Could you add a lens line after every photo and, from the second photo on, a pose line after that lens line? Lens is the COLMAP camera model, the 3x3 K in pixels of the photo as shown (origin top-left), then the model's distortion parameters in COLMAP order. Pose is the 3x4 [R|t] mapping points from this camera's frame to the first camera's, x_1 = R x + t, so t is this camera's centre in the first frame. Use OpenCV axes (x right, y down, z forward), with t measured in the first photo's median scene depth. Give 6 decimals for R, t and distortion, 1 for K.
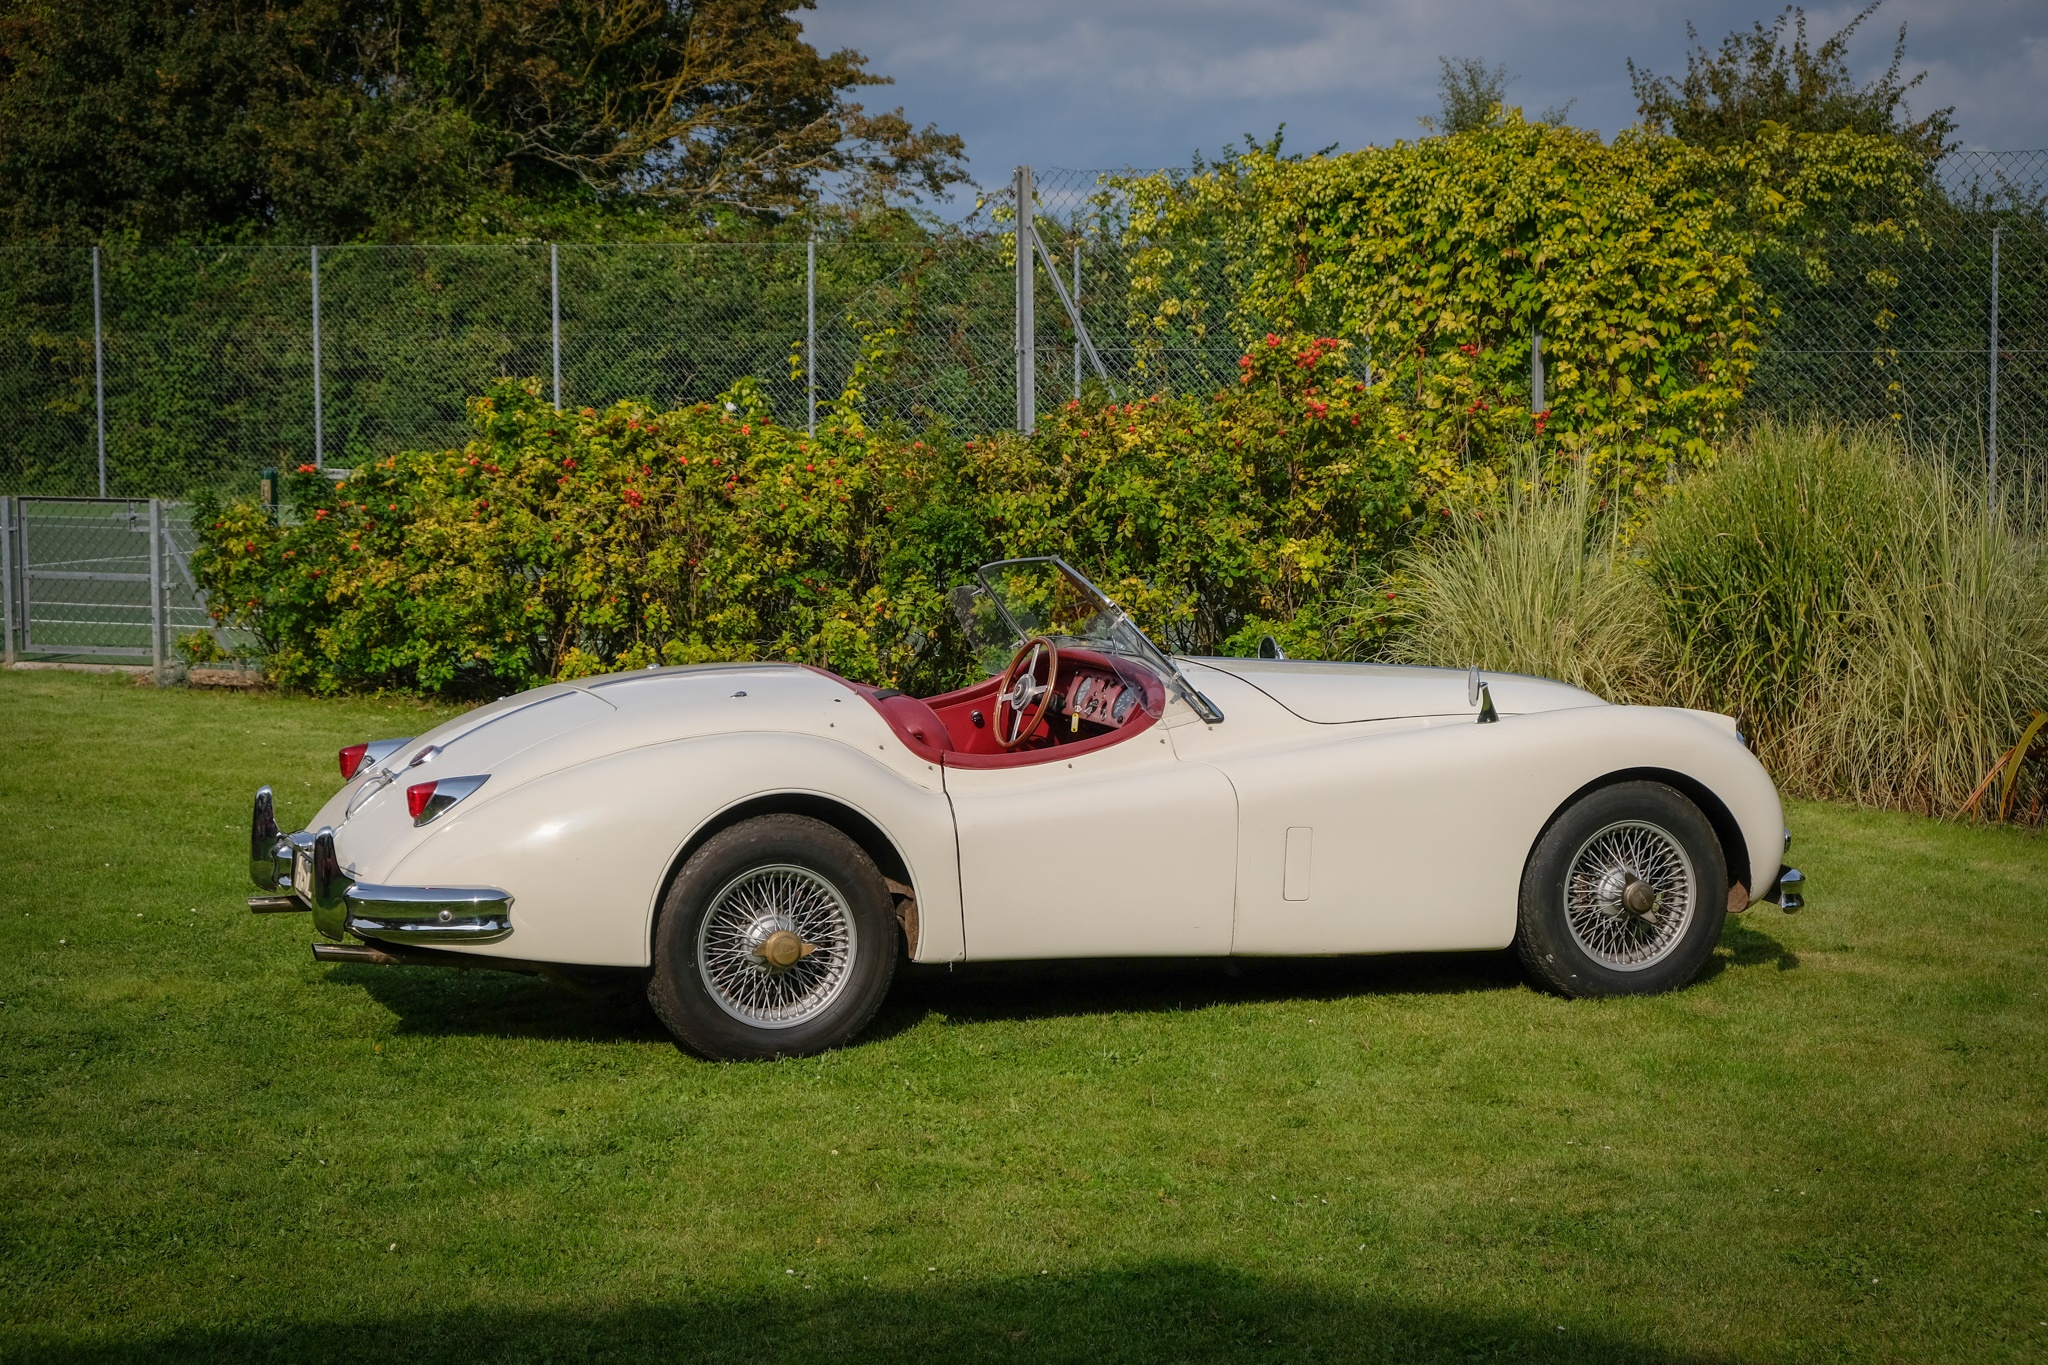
lens RADIAL K [[3891.9, 0, 1076.7], [0, 3891.9, 685.1], [0, 0, 1]] dist [0.051099, 0.088683]
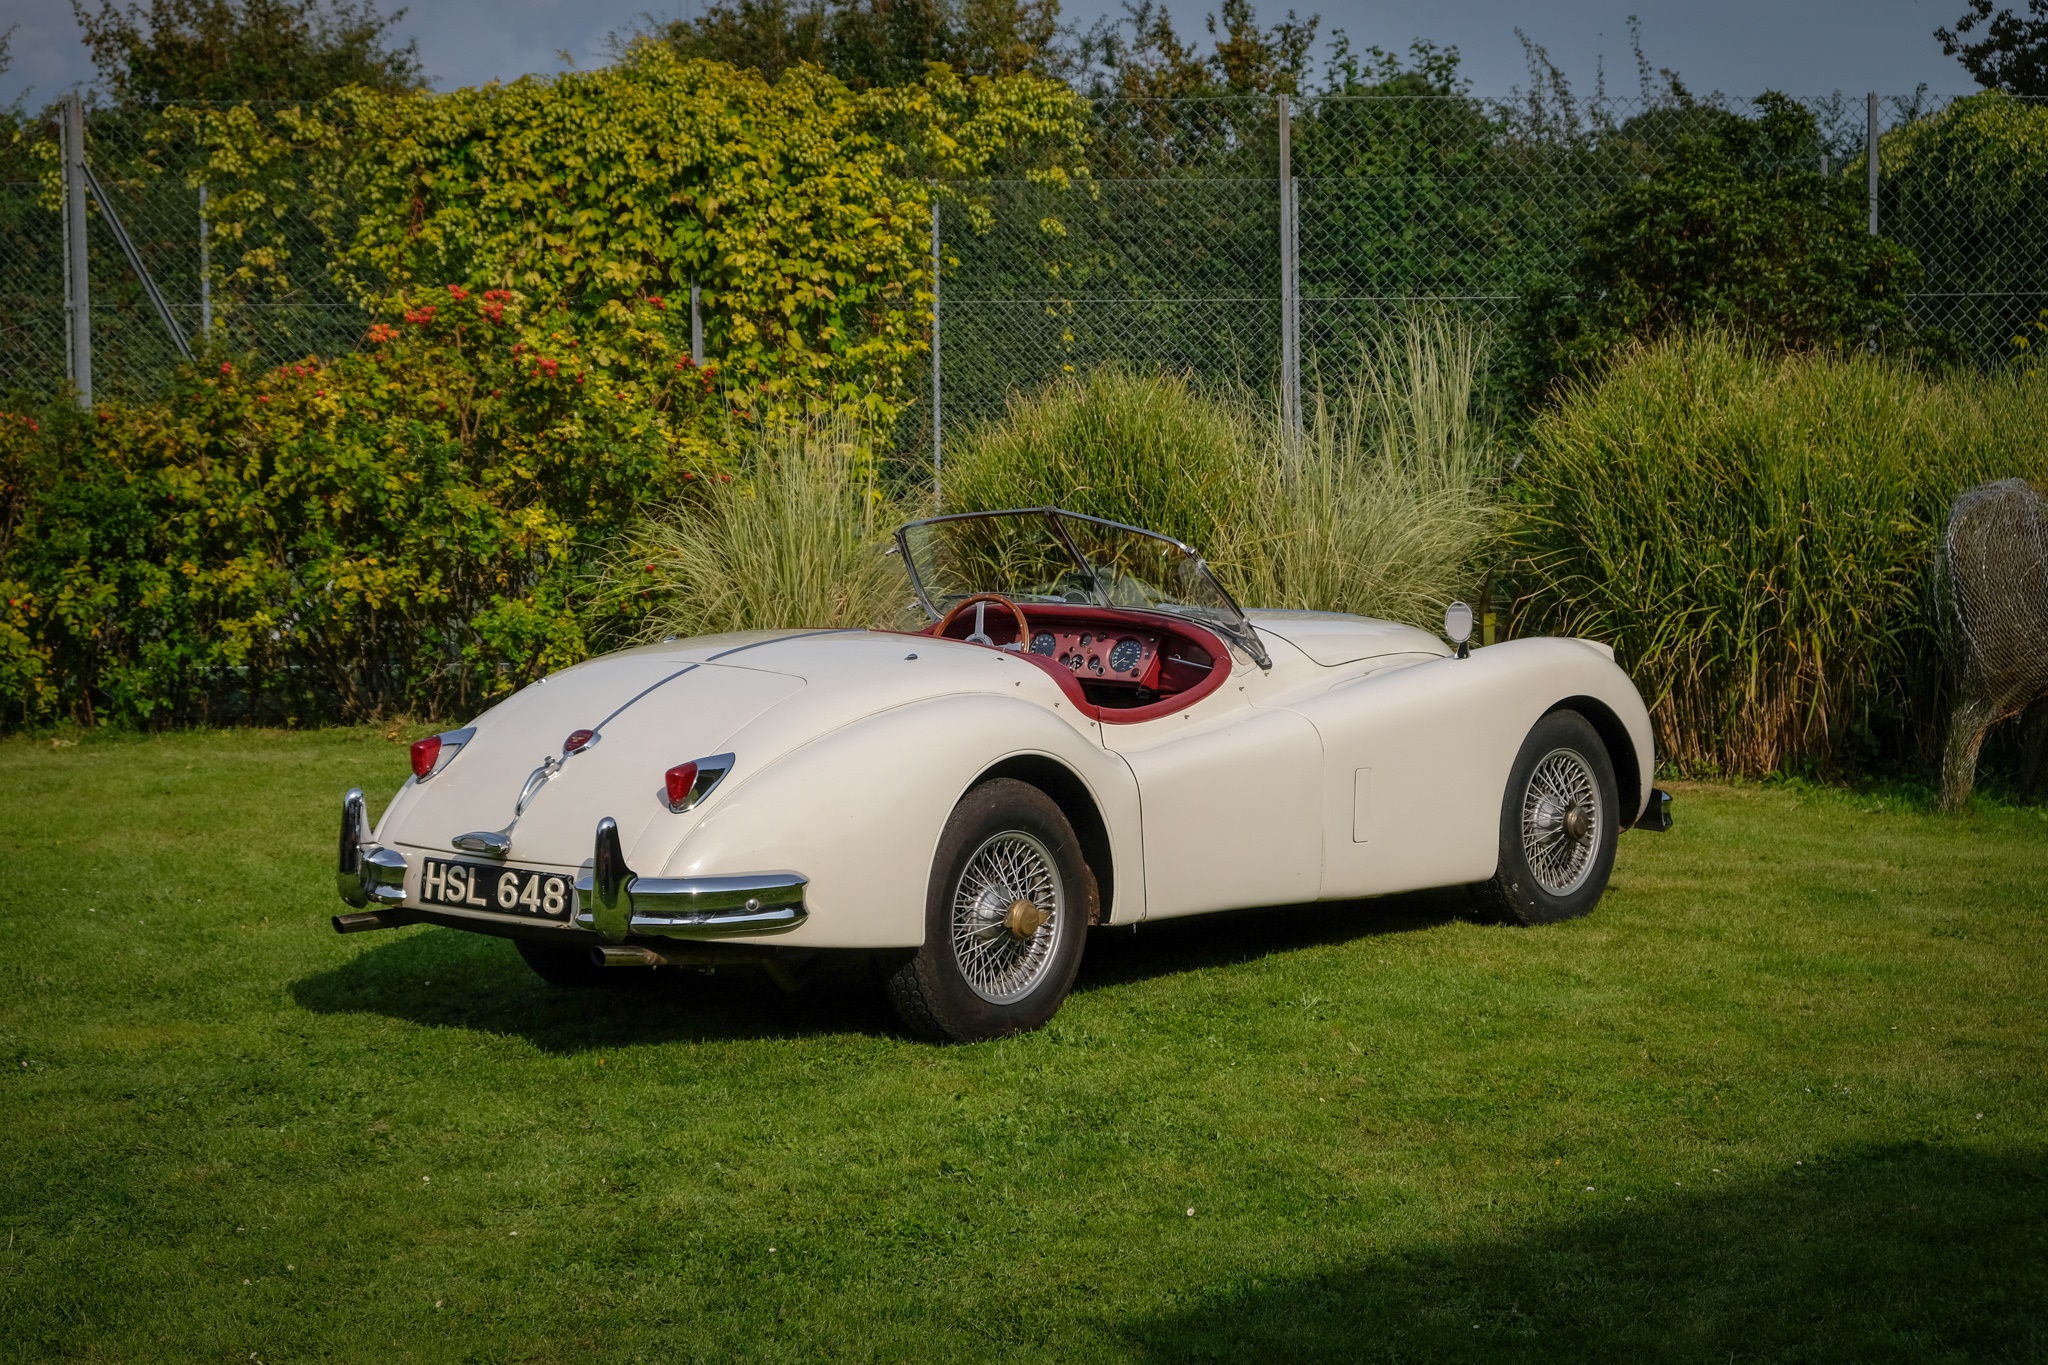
lens RADIAL K [[4520.8, 0, 1024.0], [0, 4520.8, 682.5], [0, 0, 1]] dist [-0.017317, 0.704507]
pose [[0.874436, -0.046665, 0.482891, -0.345546], [0.049383, 0.998755, 0.007092, 0.001171], [-0.482620, 0.017645, 0.875652, 0.015891]]
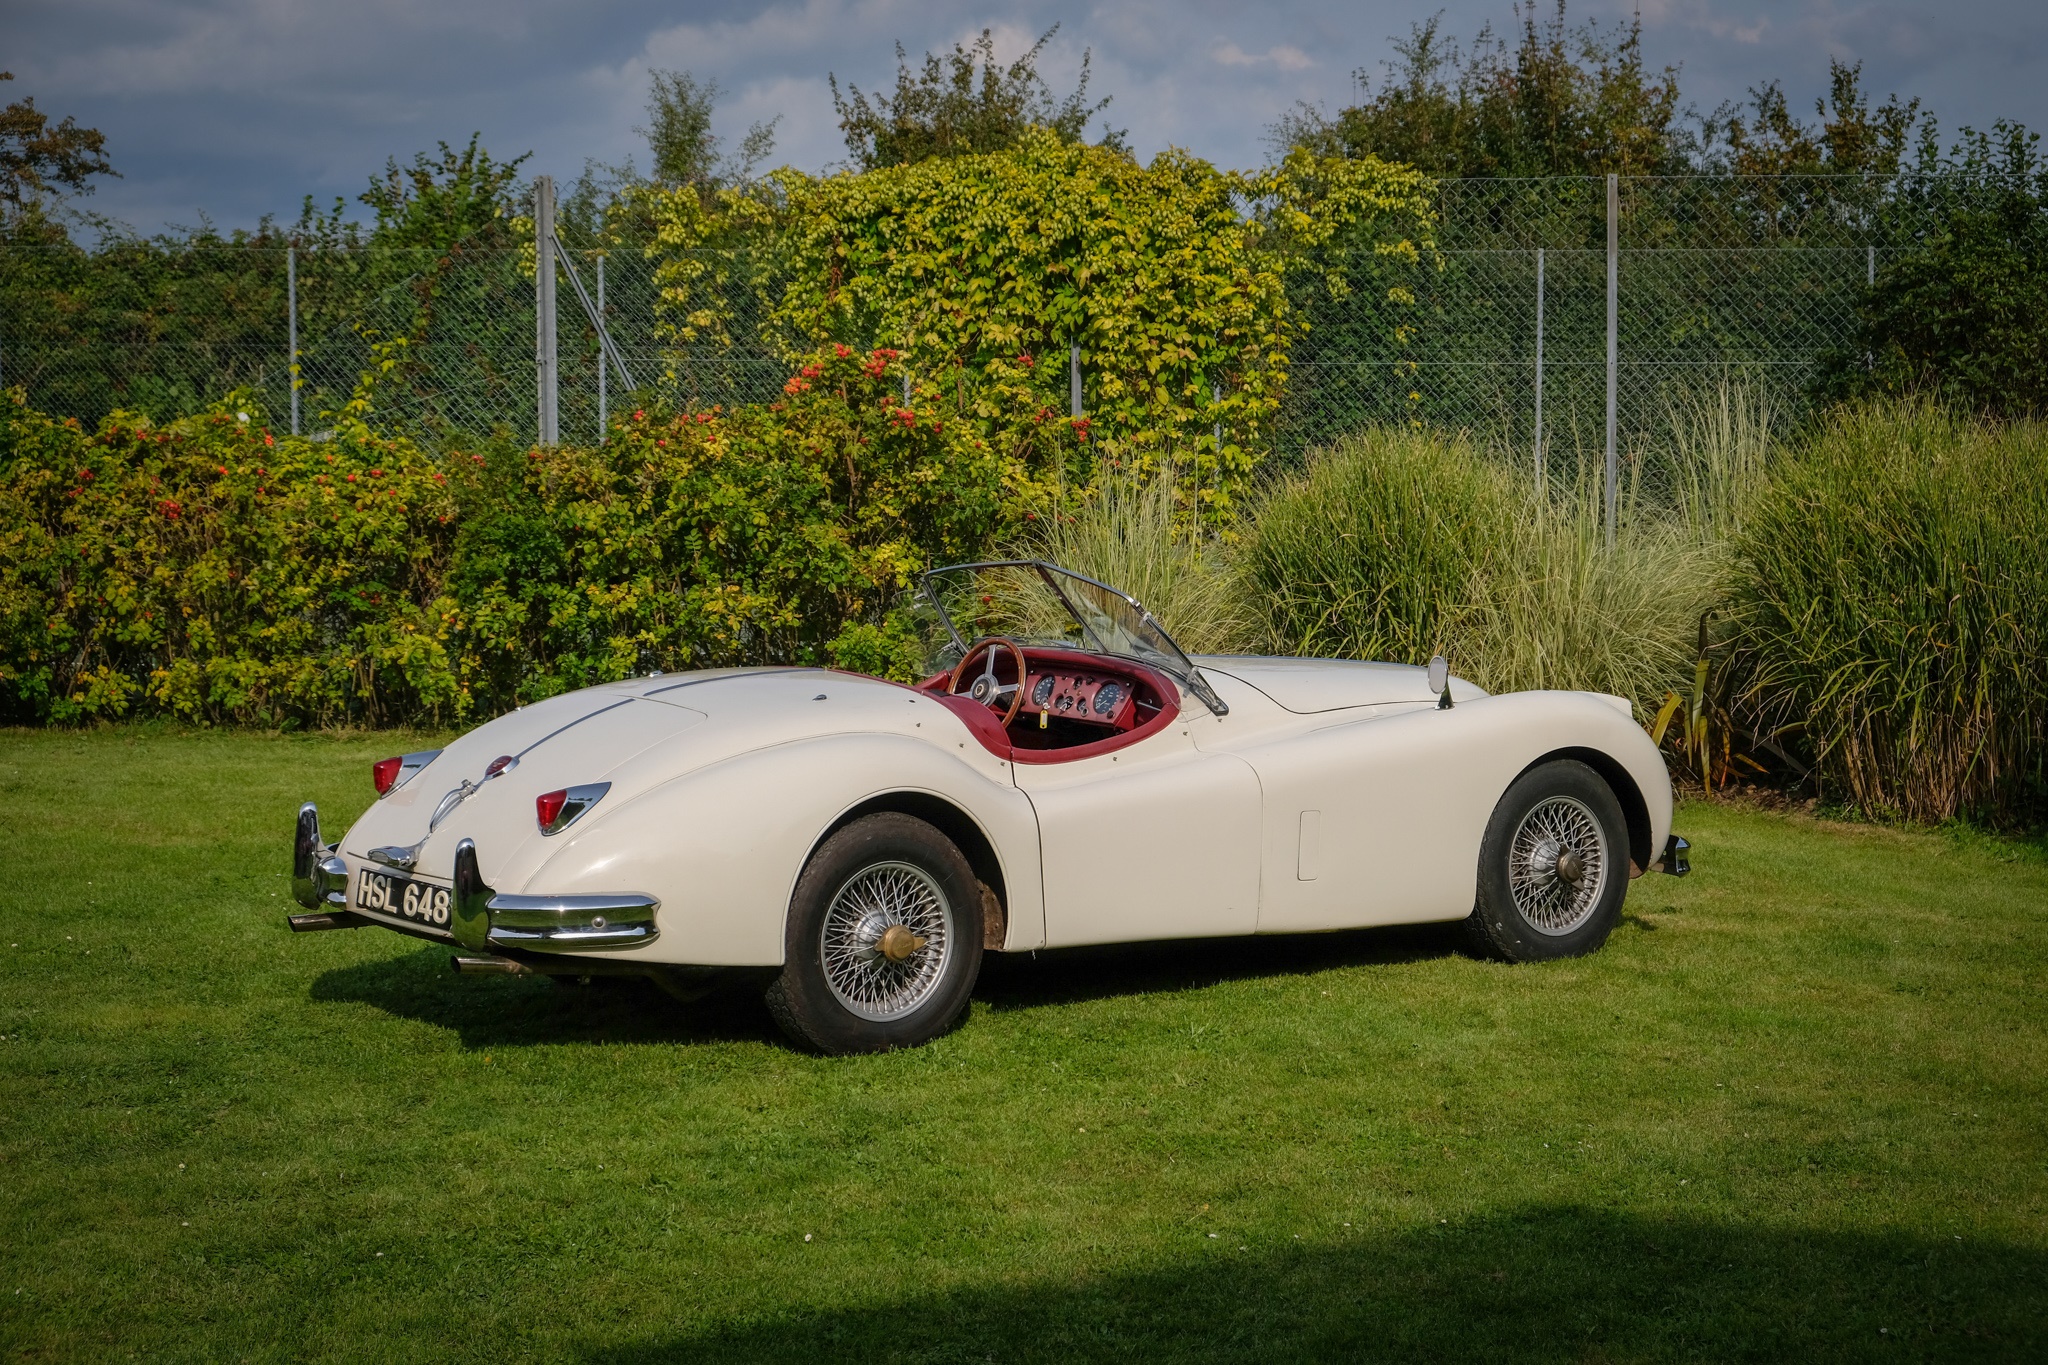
lens RADIAL K [[3891.9, 0, 1076.7], [0, 3891.9, 685.1], [0, 0, 1]] dist [0.051099, 0.088683]
pose [[0.958760, -0.022422, 0.283333, -0.182133], [0.023031, 0.999734, 0.001182, -0.000364], [-0.283284, 0.005392, 0.959021, -0.001074]]
